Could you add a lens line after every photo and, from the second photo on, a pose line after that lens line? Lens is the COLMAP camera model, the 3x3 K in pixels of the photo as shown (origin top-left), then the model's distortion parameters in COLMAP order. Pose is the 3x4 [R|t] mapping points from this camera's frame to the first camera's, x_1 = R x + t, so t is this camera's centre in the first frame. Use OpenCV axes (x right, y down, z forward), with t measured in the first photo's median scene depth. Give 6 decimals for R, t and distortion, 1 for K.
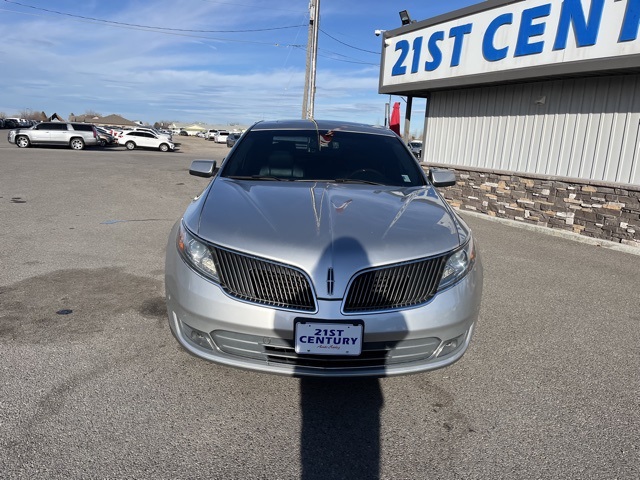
lens RADIAL K [[482.1, 0, 318.3], [0, 482.1, 236.8], [0, 0, 1]] dist [0.068435, -0.093585]
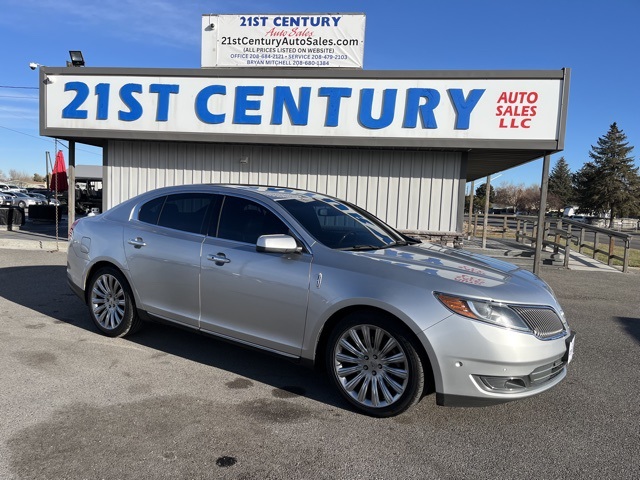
lens RADIAL K [[483.0, 0, 316.9], [0, 483.0, 241.6], [0, 0, 1]] dist [0.056121, -0.070218]
pose [[0.563056, -0.104503, 0.819784, -0.419735], [0.151471, 0.988218, 0.021939, -0.074915], [-0.812419, 0.111821, 0.572252, 0.181208]]
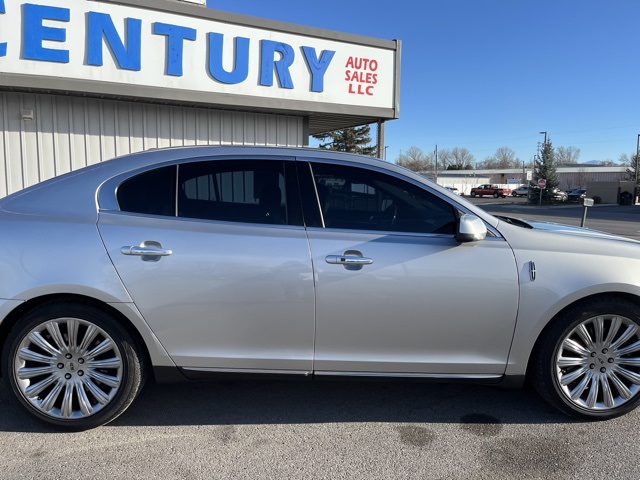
lens RADIAL K [[481.8, 0, 318.7], [0, 481.8, 239.7], [0, 0, 1]] dist [0.080405, -0.111391]
pose [[-0.034507, -0.182193, 0.982657, -0.388340], [0.182431, 0.965574, 0.185432, -0.131547], [-0.982613, 0.185666, -0.000082, 0.525051]]
